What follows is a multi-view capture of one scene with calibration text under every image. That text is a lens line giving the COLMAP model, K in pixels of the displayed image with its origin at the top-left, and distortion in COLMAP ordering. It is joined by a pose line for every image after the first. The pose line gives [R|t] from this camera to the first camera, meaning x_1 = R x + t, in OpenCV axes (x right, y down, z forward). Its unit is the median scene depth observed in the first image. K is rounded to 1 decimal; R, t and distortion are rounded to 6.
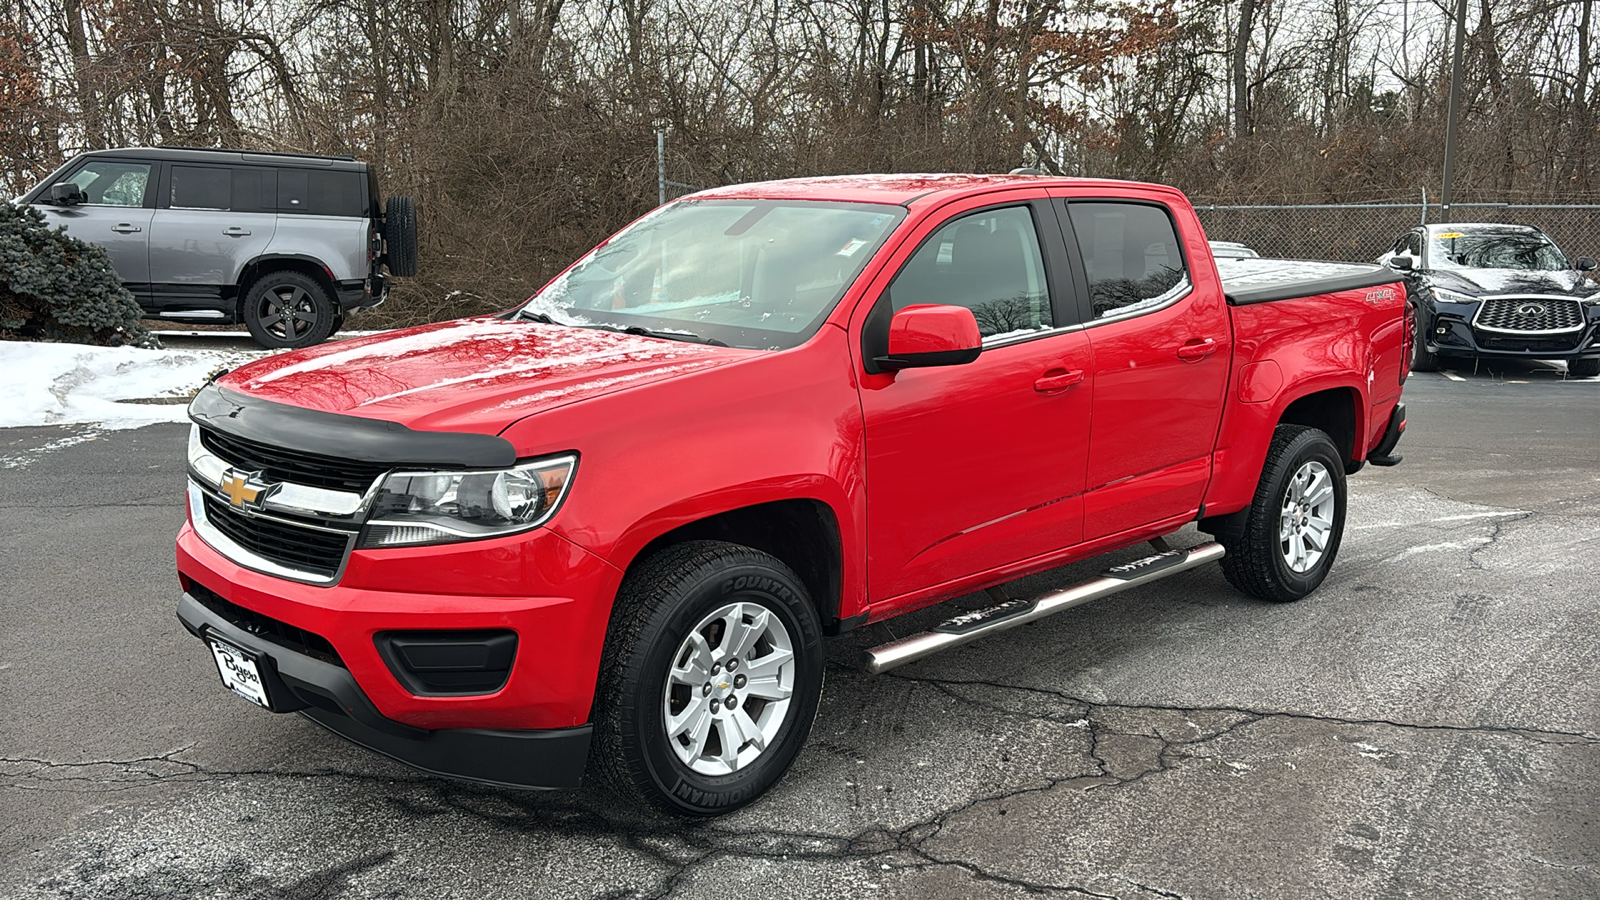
lens RADIAL K [[1478.7, 0, 800.5], [0, 1478.7, 439.3], [0, 0, 1]] dist [0.025876, 0.000000]
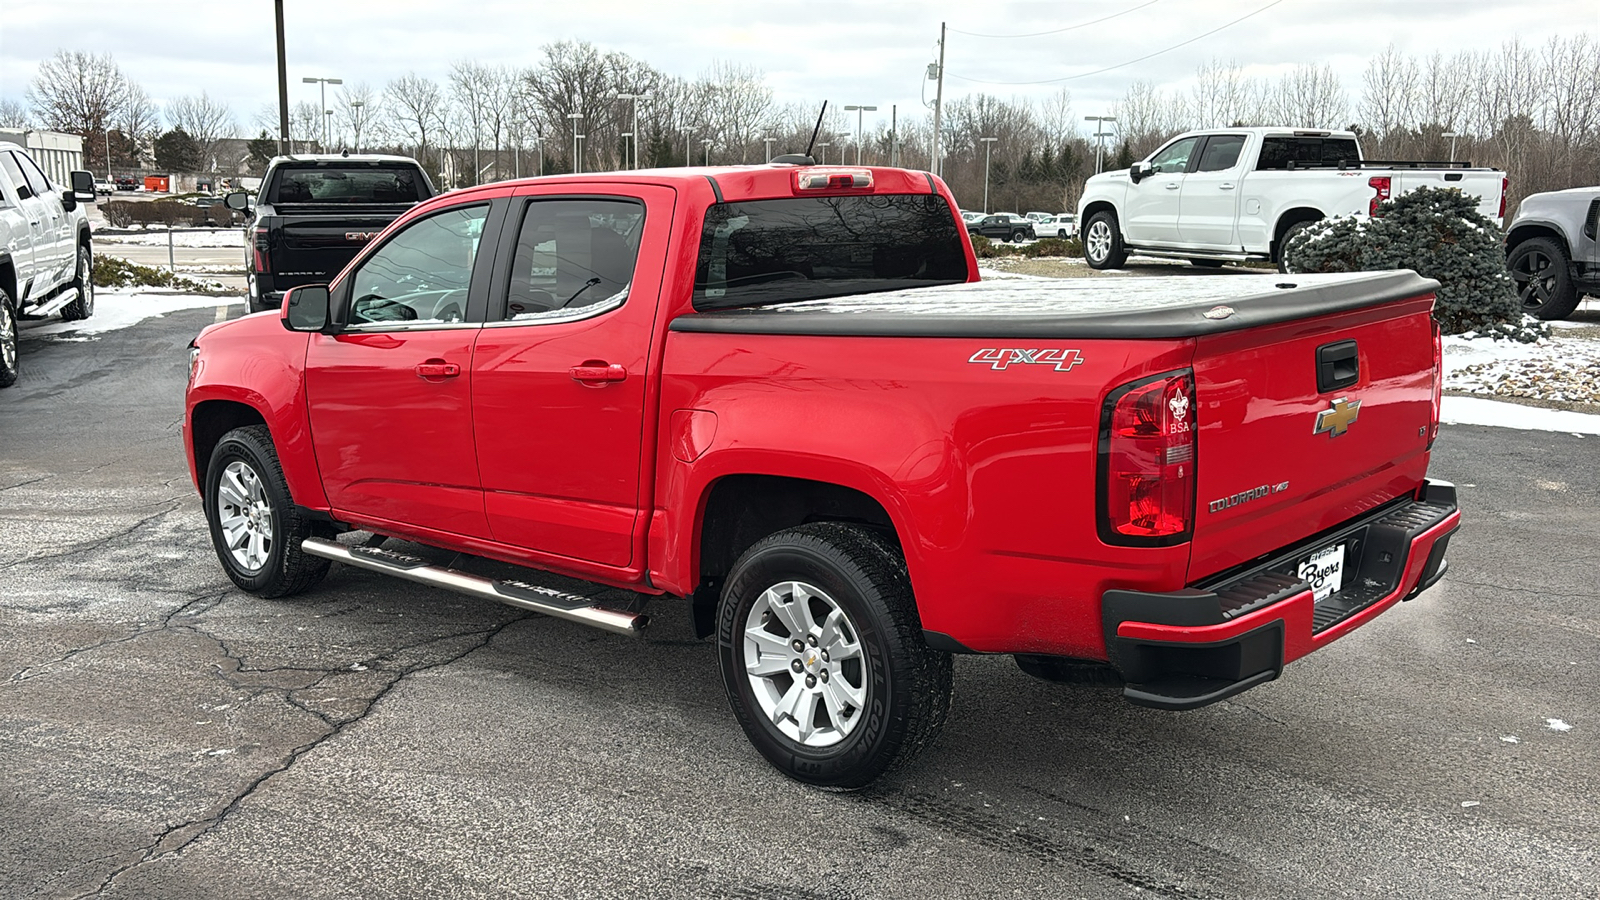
lens RADIAL K [[1478.7, 0, 791.0], [0, 1478.7, 463.8], [0, 0, 1]] dist [0.025876, 0.000000]
pose [[0.031378, 0.164236, -0.985922, 1.156257], [-0.130703, 0.978612, 0.158858, -0.164916], [0.990925, 0.123878, 0.052173, 1.117878]]
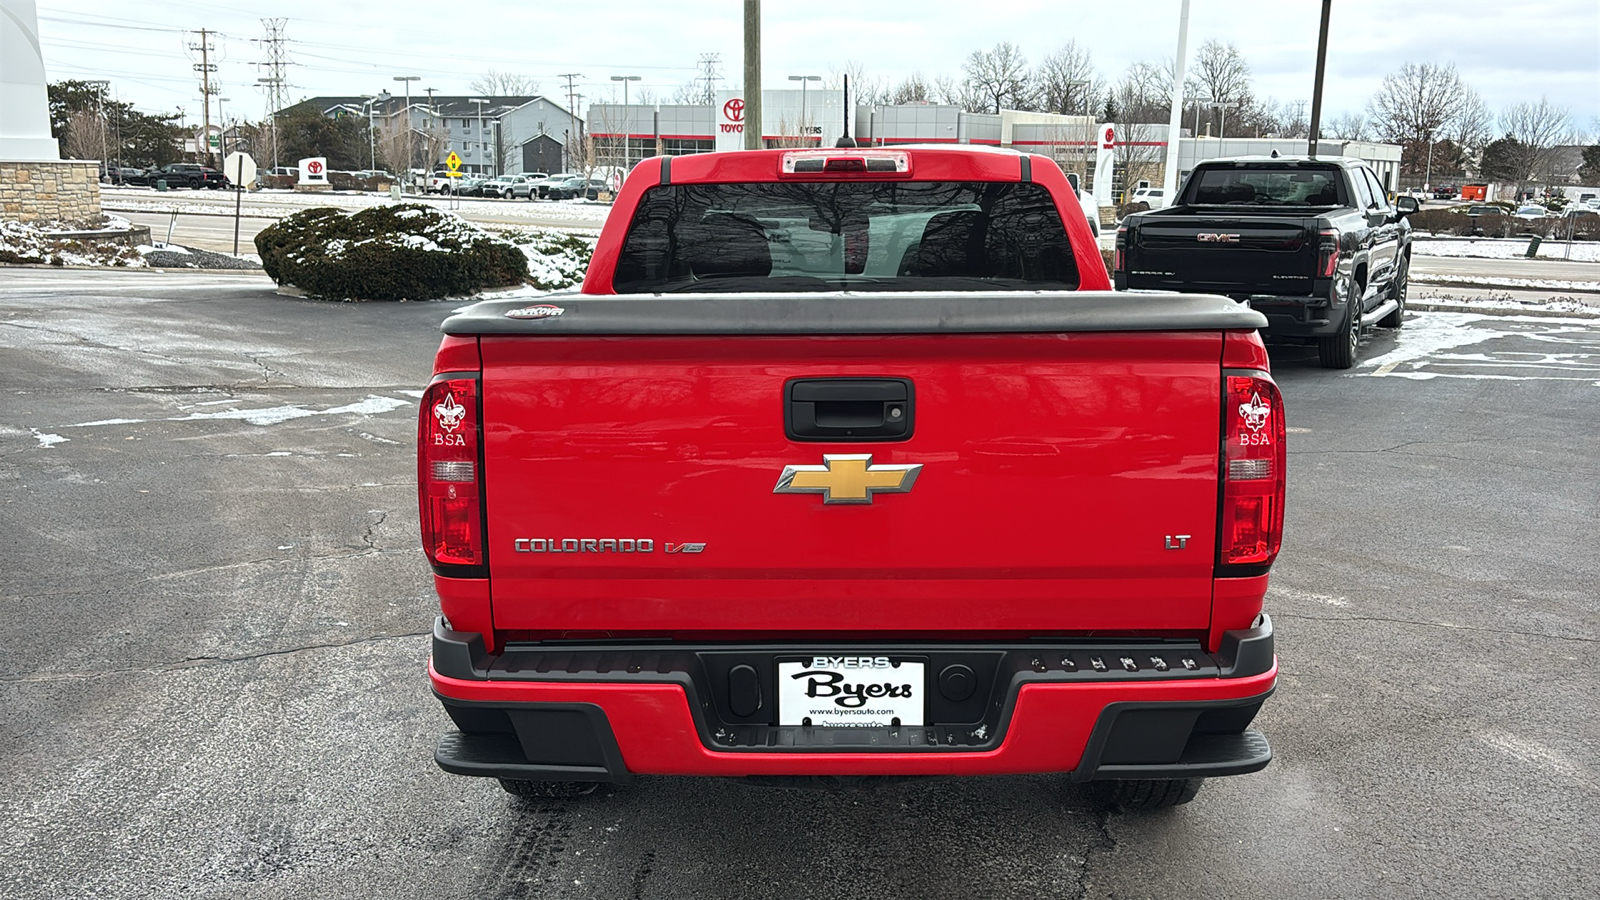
lens RADIAL K [[1478.7, 0, 817.4], [0, 1478.7, 471.3], [0, 0, 1]] dist [0.025876, 0.000000]
pose [[-0.714118, 0.103414, -0.692345, 0.810260], [-0.117783, 0.957178, 0.264458, -0.248936], [0.690046, 0.270401, -0.671357, 1.775570]]
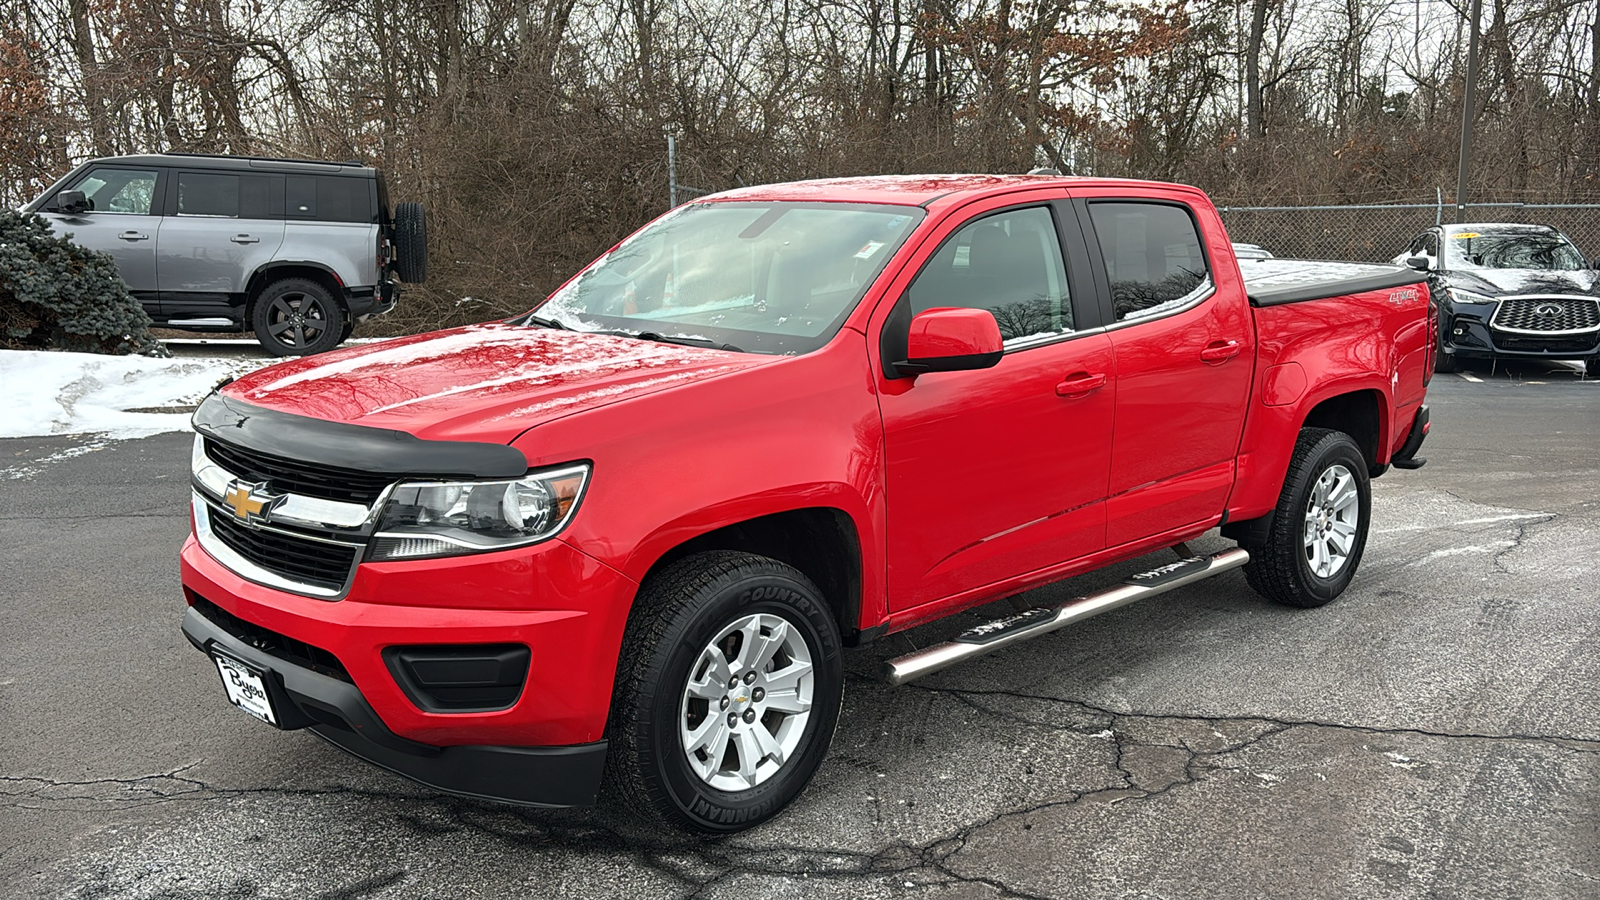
lens RADIAL K [[1478.7, 0, 812.8], [0, 1478.7, 450.0], [0, 0, 1]] dist [0.025876, 0.000000]
pose [[0.999984, -0.005705, 0.000180, -0.003127], [0.005704, 0.999976, 0.004050, -0.001254], [-0.000203, -0.004049, 0.999992, 0.018067]]
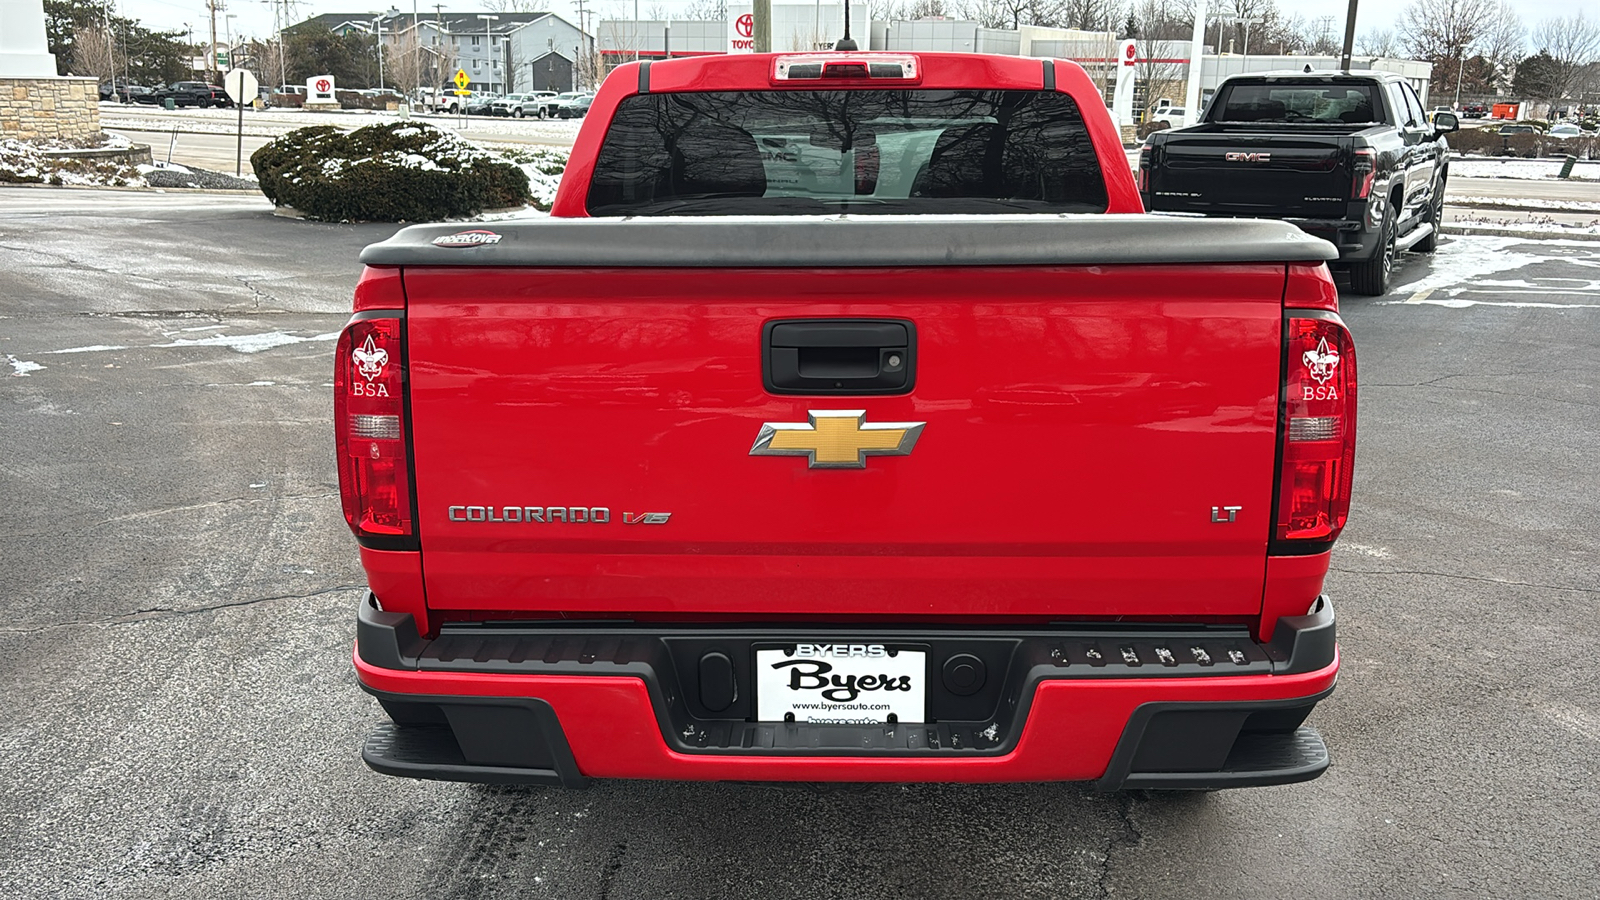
lens RADIAL K [[1478.7, 0, 801.0], [0, 1478.7, 480.5], [0, 0, 1]] dist [0.025876, 0.000000]
pose [[-0.727932, 0.139626, -0.671282, 0.746671], [-0.116307, 0.939712, 0.321582, -0.238674], [0.675712, 0.312165, -0.667807, 1.724322]]
